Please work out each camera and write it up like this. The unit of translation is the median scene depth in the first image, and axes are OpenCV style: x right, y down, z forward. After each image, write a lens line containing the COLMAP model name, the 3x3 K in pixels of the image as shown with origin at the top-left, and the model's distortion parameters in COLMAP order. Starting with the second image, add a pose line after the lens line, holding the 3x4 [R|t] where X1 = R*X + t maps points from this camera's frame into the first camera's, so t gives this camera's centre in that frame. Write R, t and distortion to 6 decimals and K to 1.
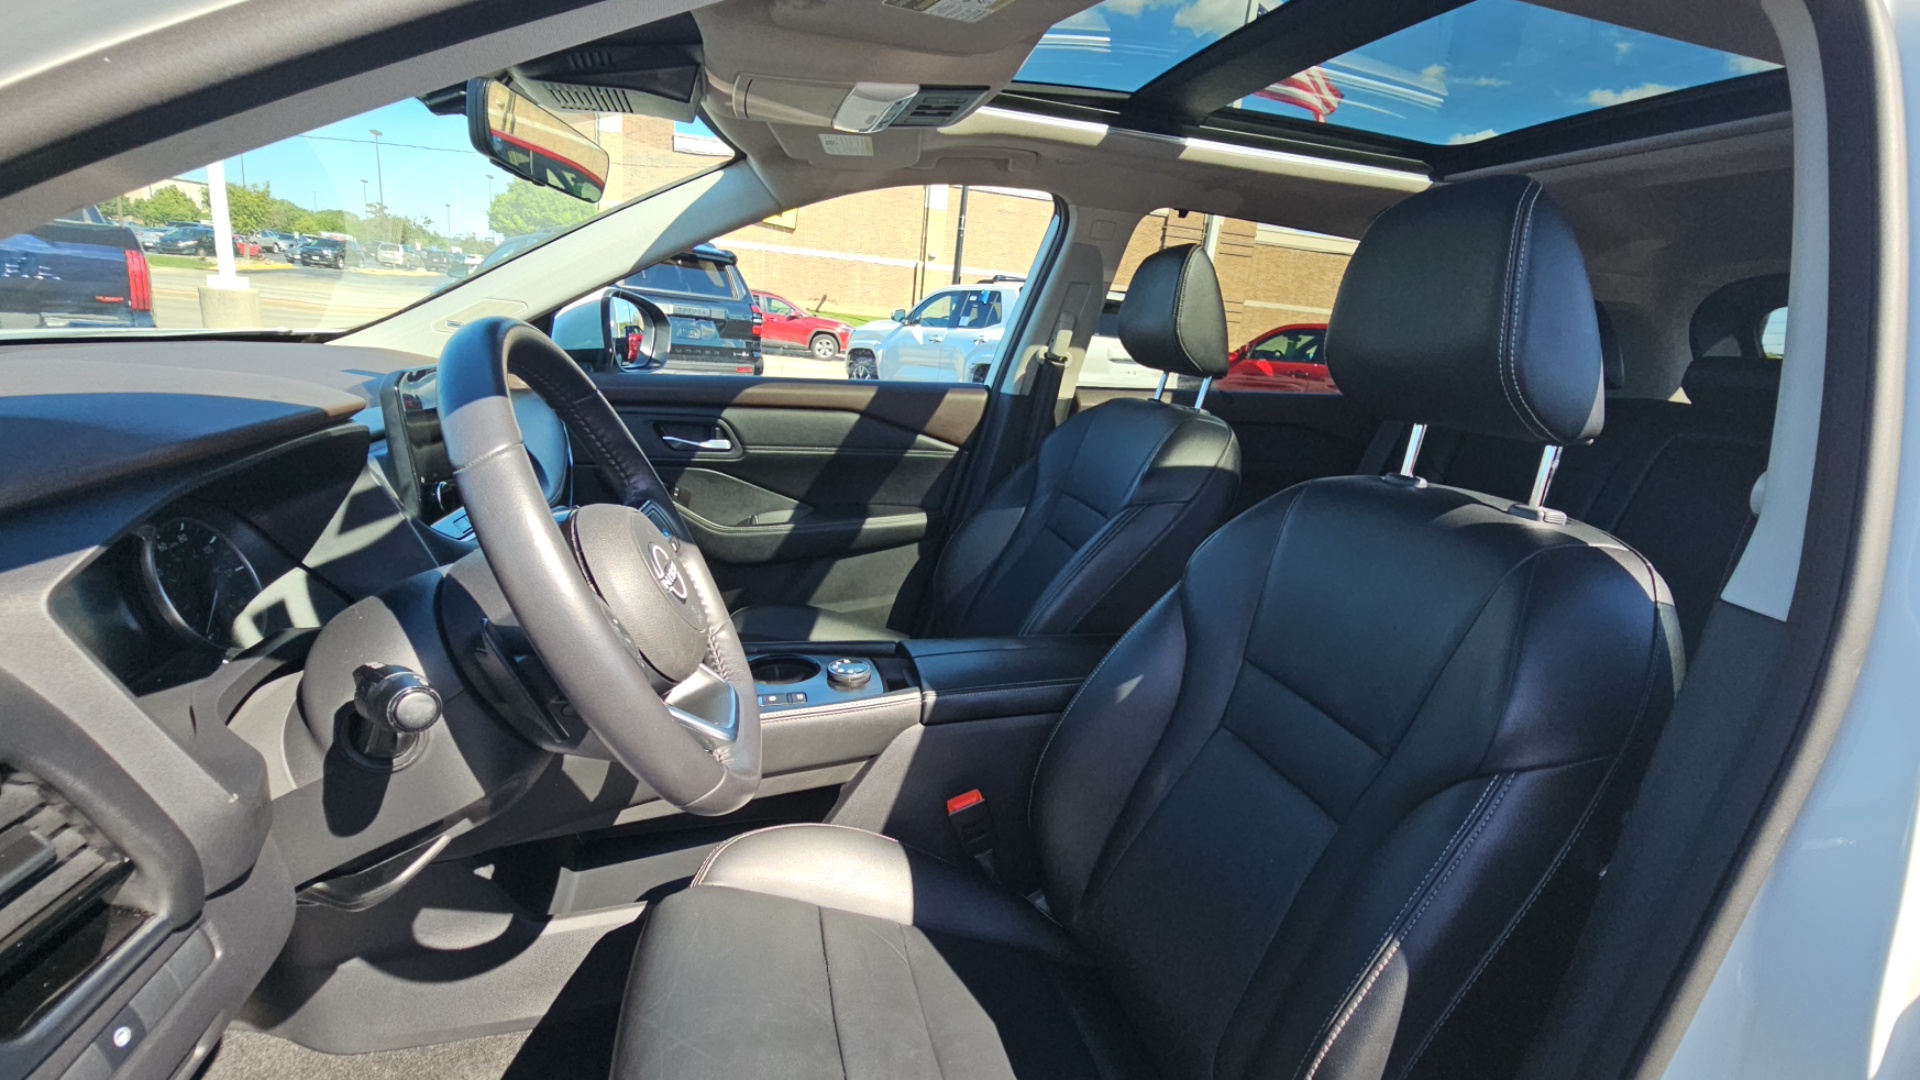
lens RADIAL K [[862.4, 0, 980.1], [0, 862.4, 542.3], [0, 0, 1]] dist [0.010370, -0.008991]
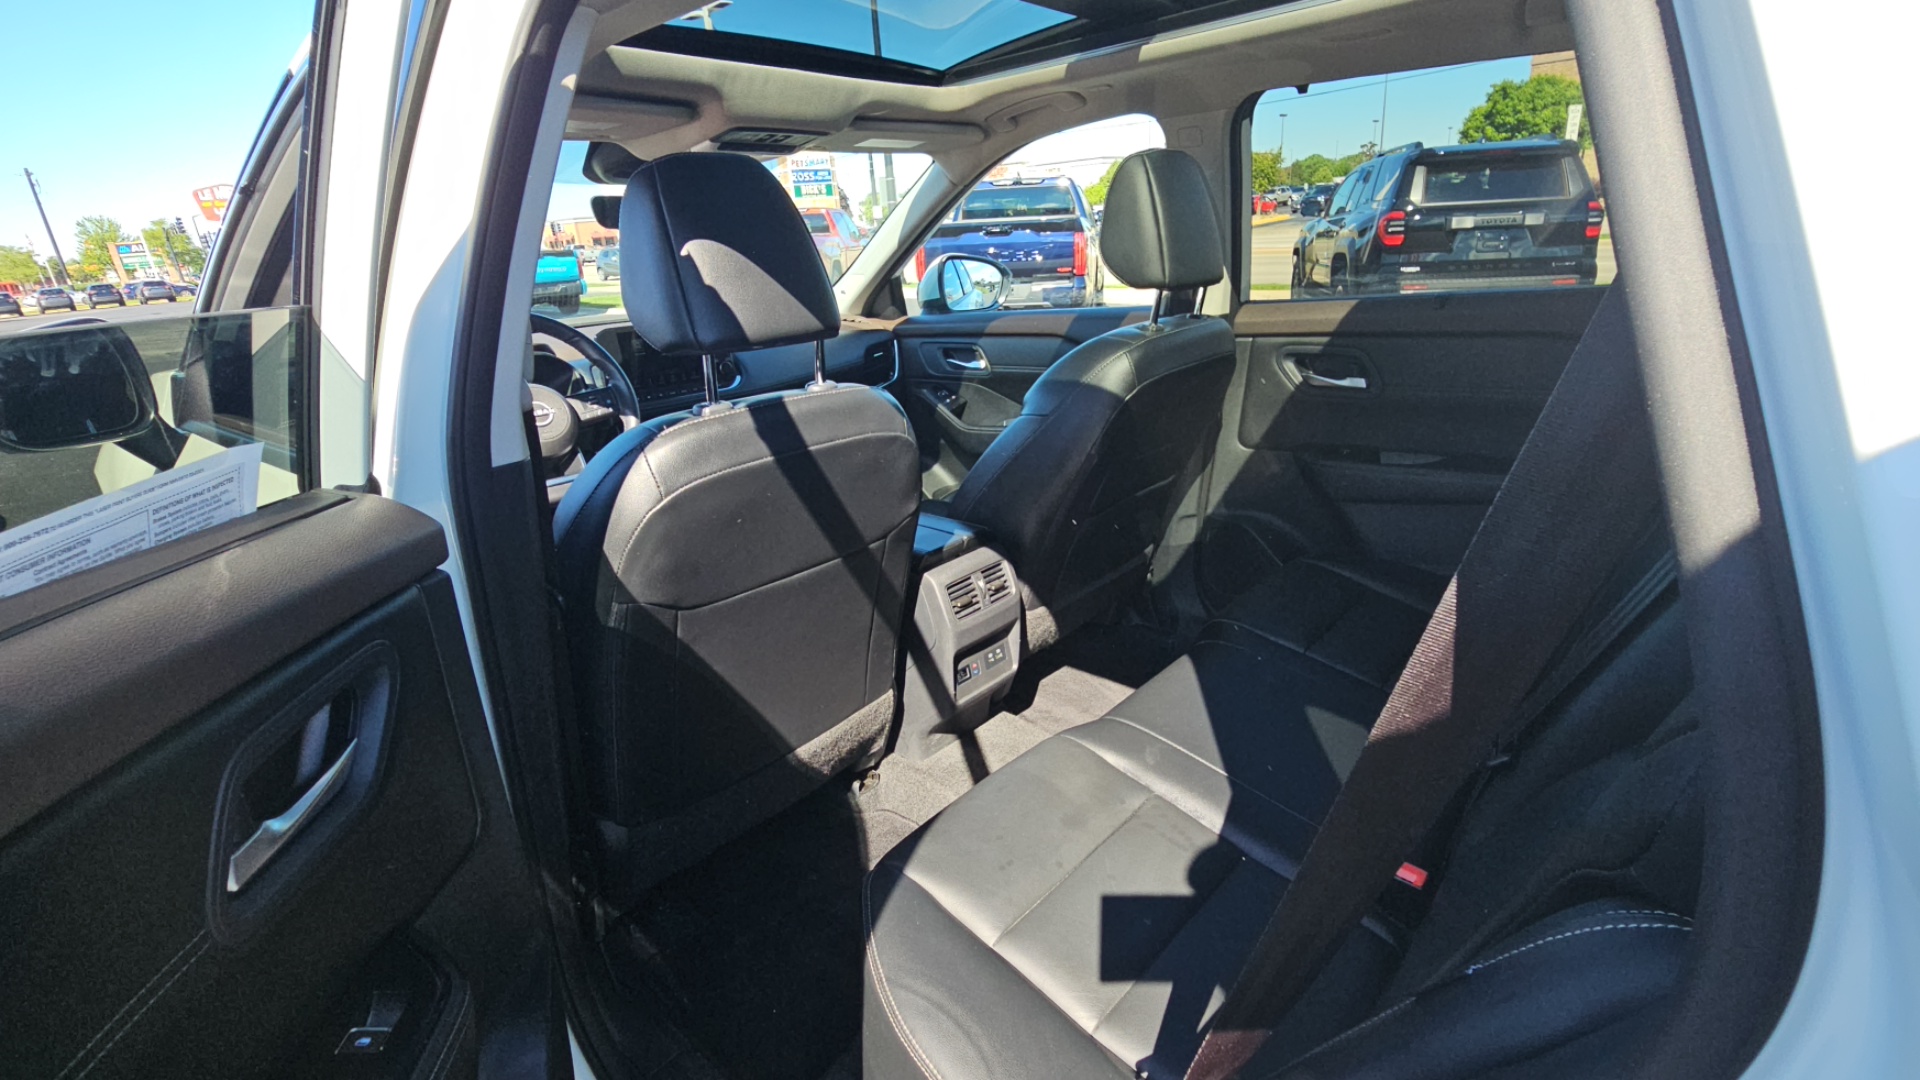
lens RADIAL K [[862.4, 0, 973.0], [0, 862.4, 552.2], [0, 0, 1]] dist [0.010370, -0.008991]
pose [[0.528263, 0.176198, -0.830598, 0.831103], [-0.098864, 0.984342, 0.145934, -0.020298], [0.843305, 0.005025, 0.537411, 0.257151]]
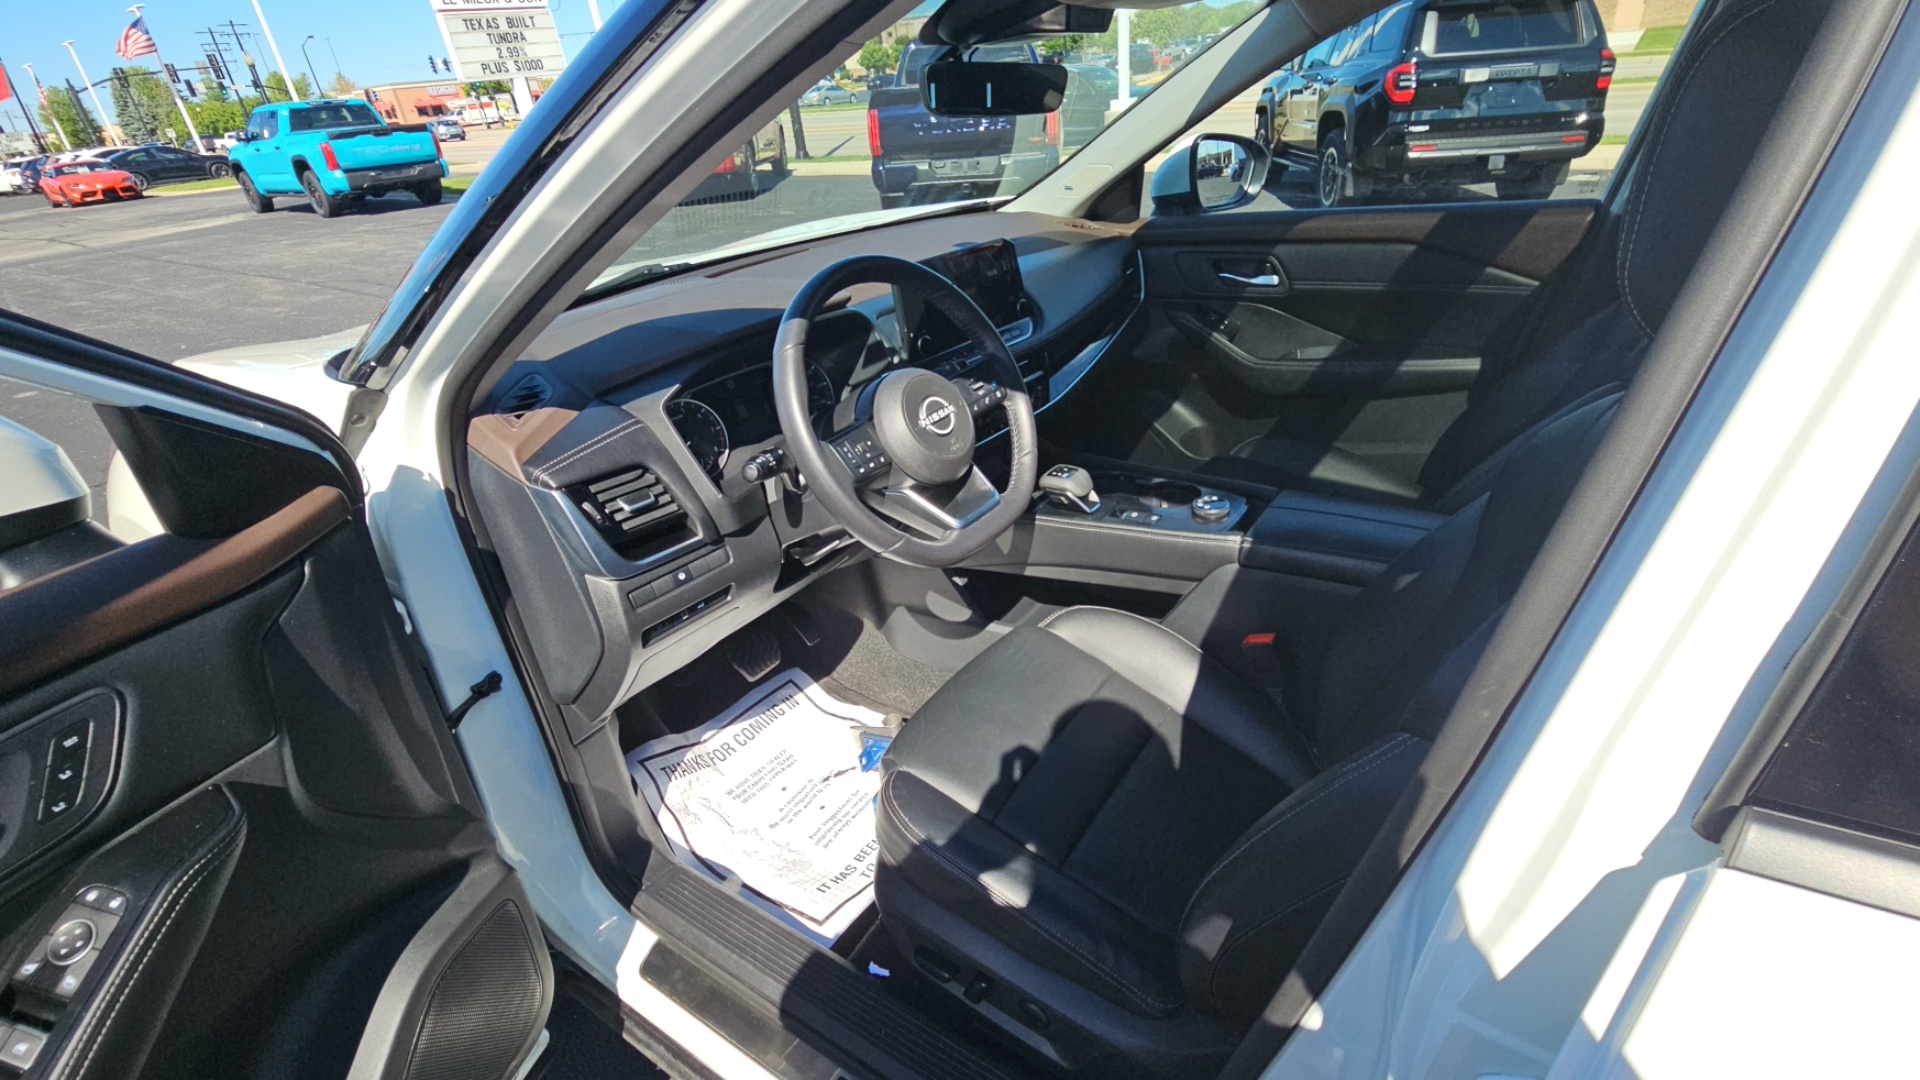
lens RADIAL K [[862.4, 0, 982.0], [0, 862.4, 551.0], [0, 0, 1]] dist [0.010370, -0.008991]
pose [[0.635840, 0.239313, -0.733782, 0.323479], [-0.054268, 0.962225, 0.266792, -0.054570], [0.769910, -0.129817, 0.624808, 0.014634]]
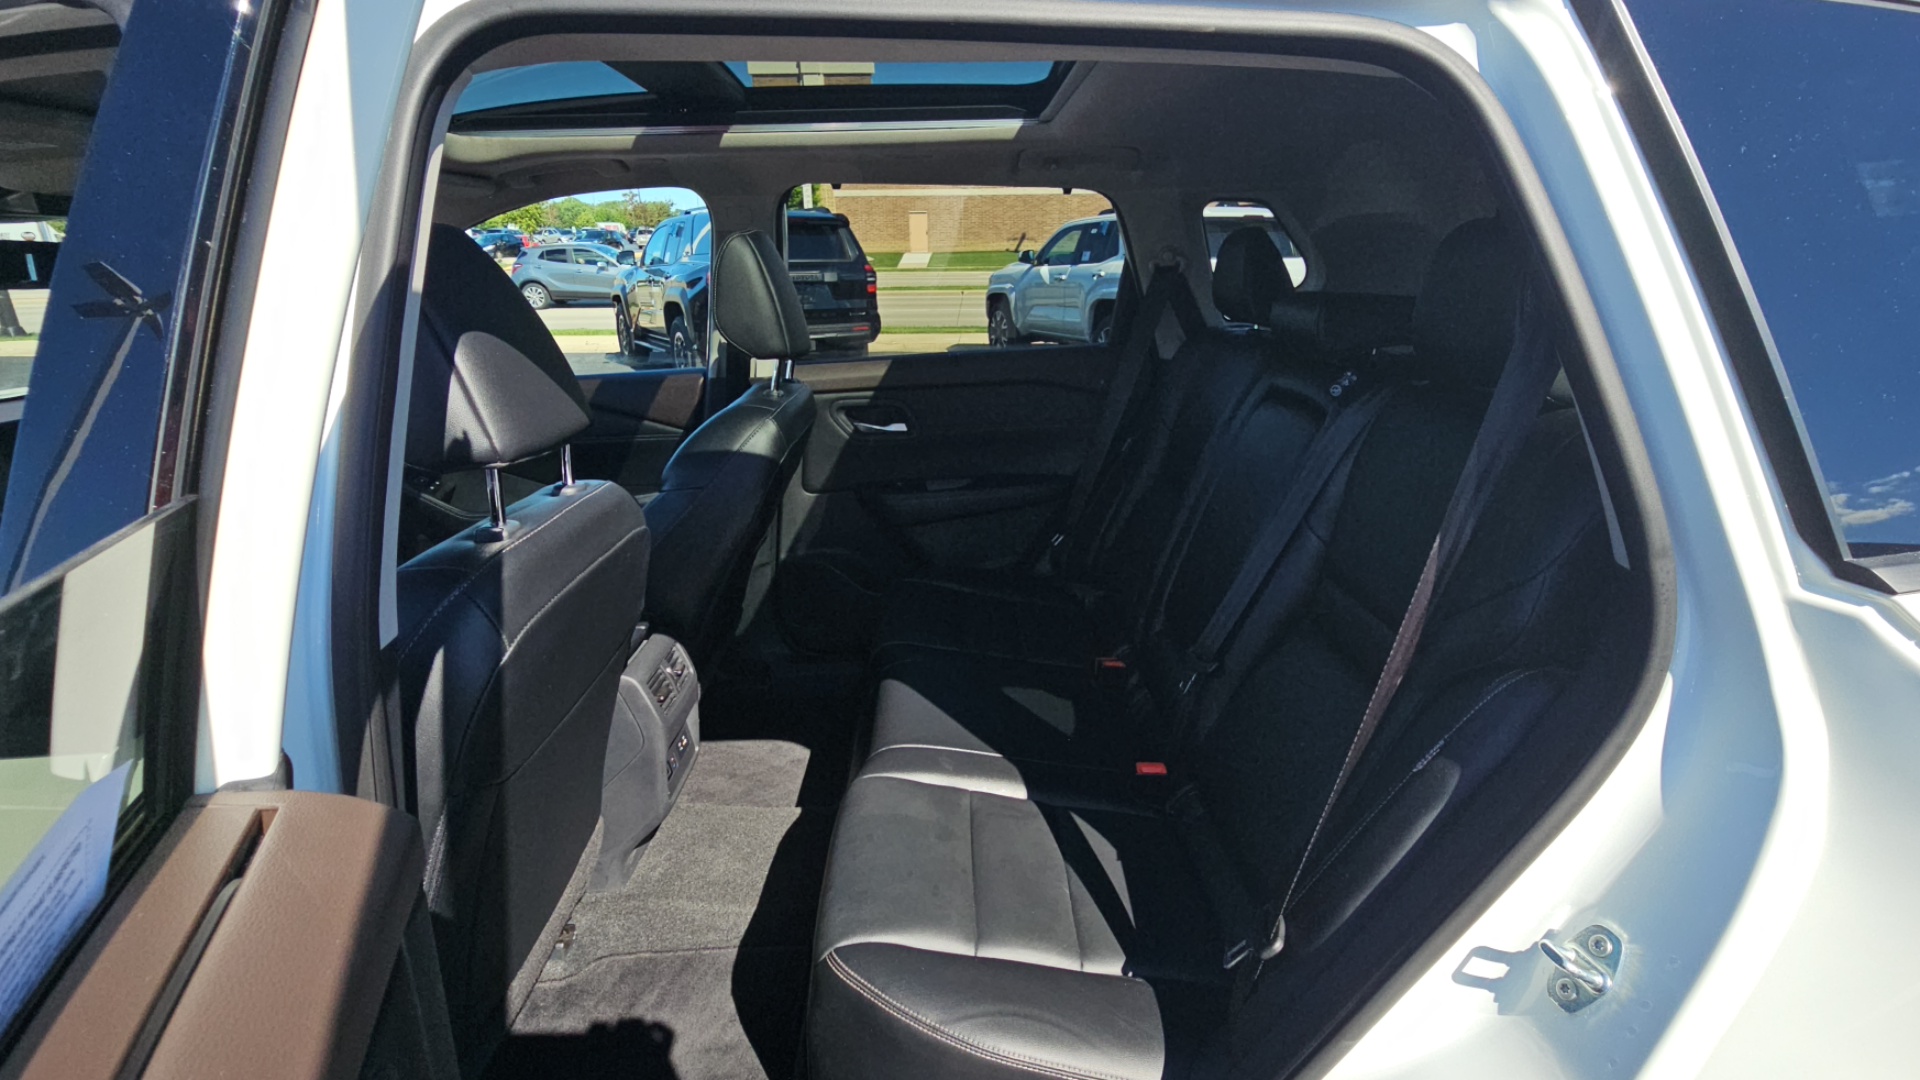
lens RADIAL K [[862.4, 0, 987.2], [0, 862.4, 549.1], [0, 0, 1]] dist [0.010370, -0.008991]
pose [[0.967536, -0.021145, -0.251846, 0.634183], [0.041405, 0.996292, 0.075421, -0.027511], [0.249317, -0.083401, 0.964824, 0.040078]]
